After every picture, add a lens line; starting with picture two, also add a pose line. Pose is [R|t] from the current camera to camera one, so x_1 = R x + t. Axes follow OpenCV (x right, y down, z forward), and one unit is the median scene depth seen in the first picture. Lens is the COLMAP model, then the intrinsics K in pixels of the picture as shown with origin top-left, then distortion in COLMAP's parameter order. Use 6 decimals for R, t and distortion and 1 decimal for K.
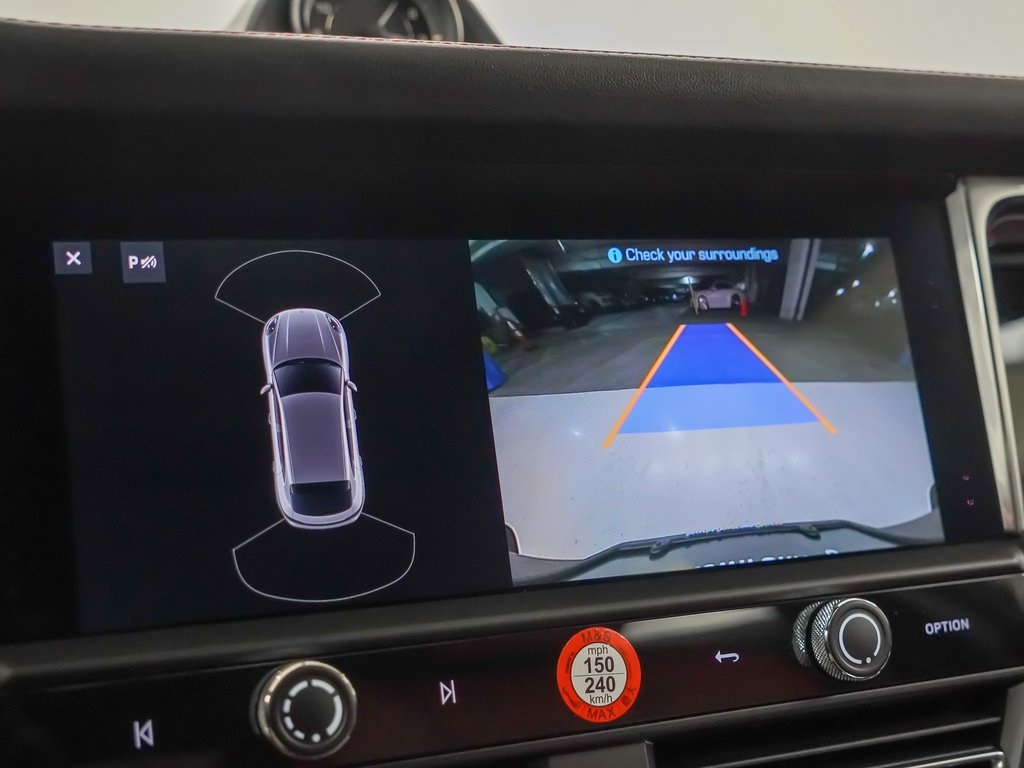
lens RADIAL K [[1571.9, 0, 506.0], [0, 1571.9, 384.1], [0, 0, 1]] dist [-0.033116, 0.000000]
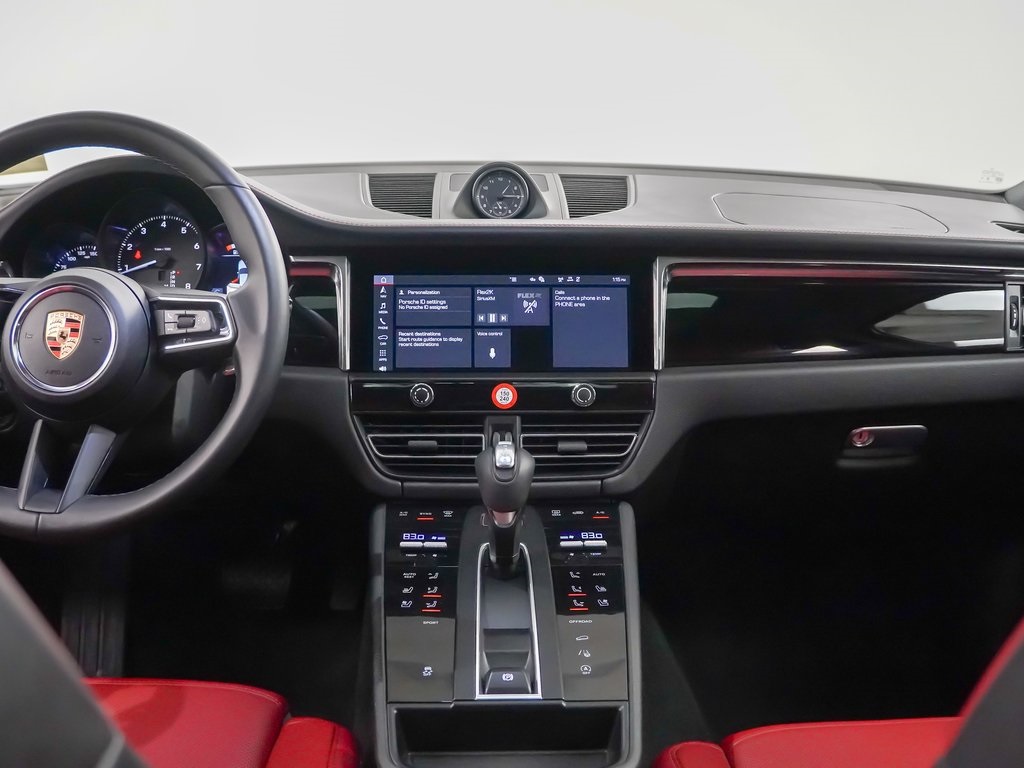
lens RADIAL K [[1075.4, 0, 513.2], [0, 1075.4, 382.1], [0, 0, 1]] dist [-0.165323, 0.000000]
pose [[0.927659, 0.096103, -0.360851, 1.000976], [-0.045111, 0.988081, 0.147180, -0.226905], [0.370695, -0.120254, 0.920937, -1.352891]]
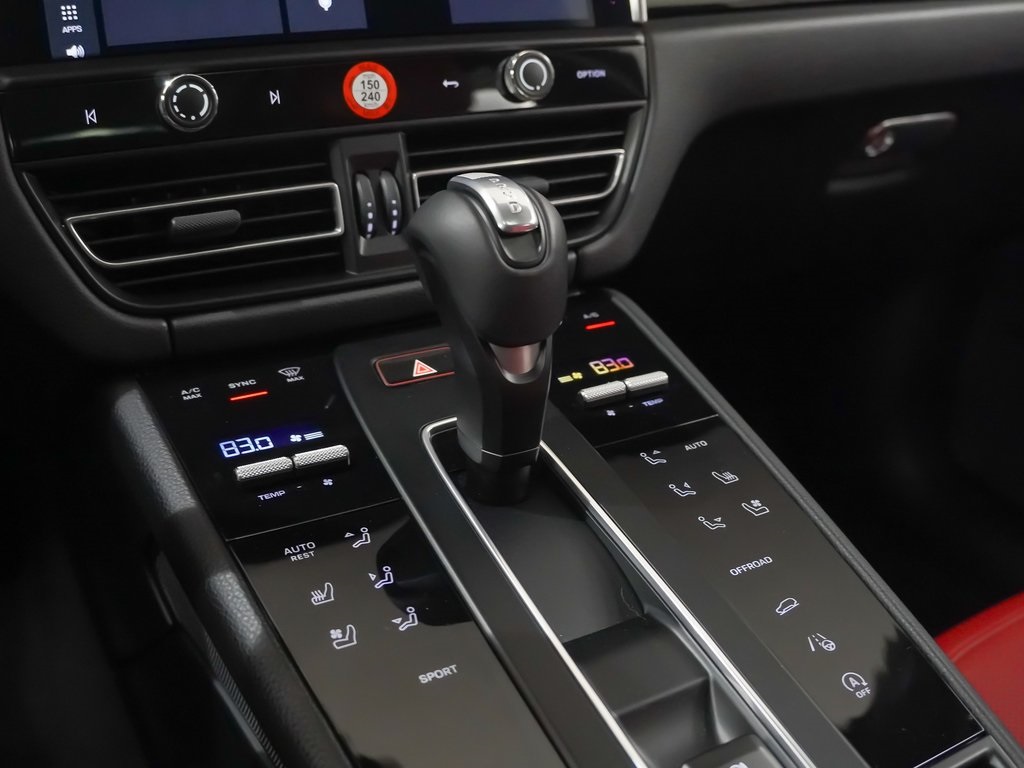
lens RADIAL K [[1075.4, 0, 513.8], [0, 1075.4, 377.8], [0, 0, 1]] dist [-0.165323, 0.000000]
pose [[0.995496, -0.025456, 0.091322, 0.100528], [-0.004281, 0.950224, 0.311538, 0.123996], [-0.094707, -0.310526, 0.945835, -0.166234]]
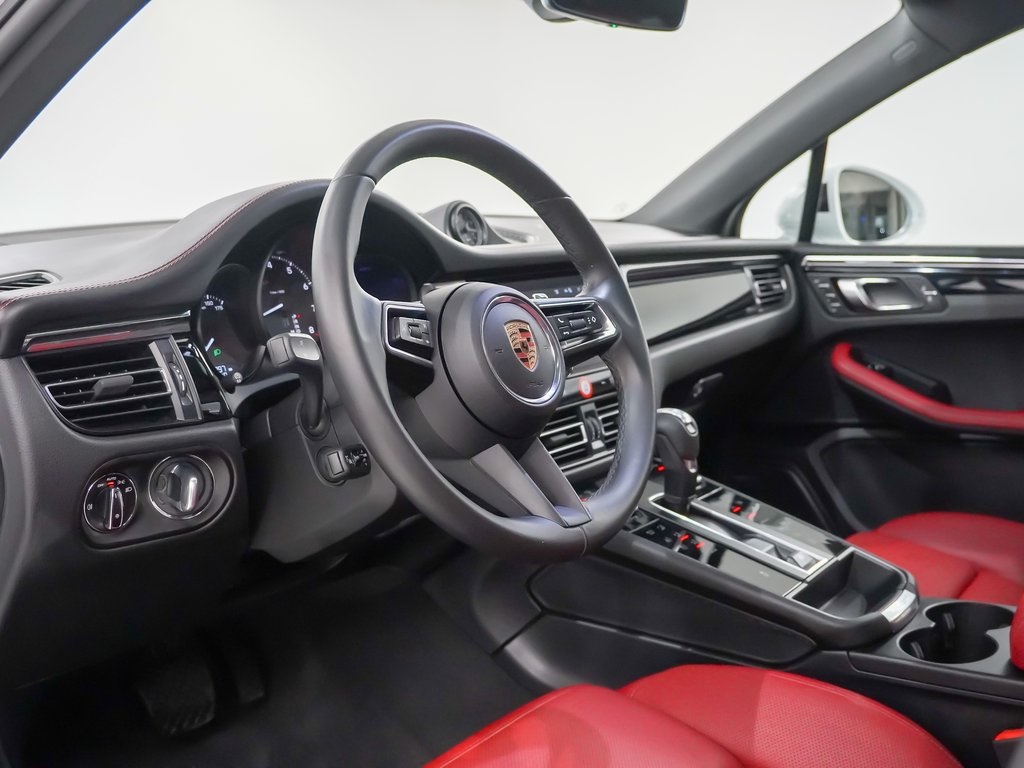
lens RADIAL K [[1075.4, 0, 513.6], [0, 1075.4, 383.1], [0, 0, 1]] dist [-0.165323, 0.000000]
pose [[0.872986, -0.093135, 0.478771, -1.564398], [0.069639, 0.995344, 0.066645, -0.042450], [-0.482749, -0.024839, 0.875407, -1.546923]]
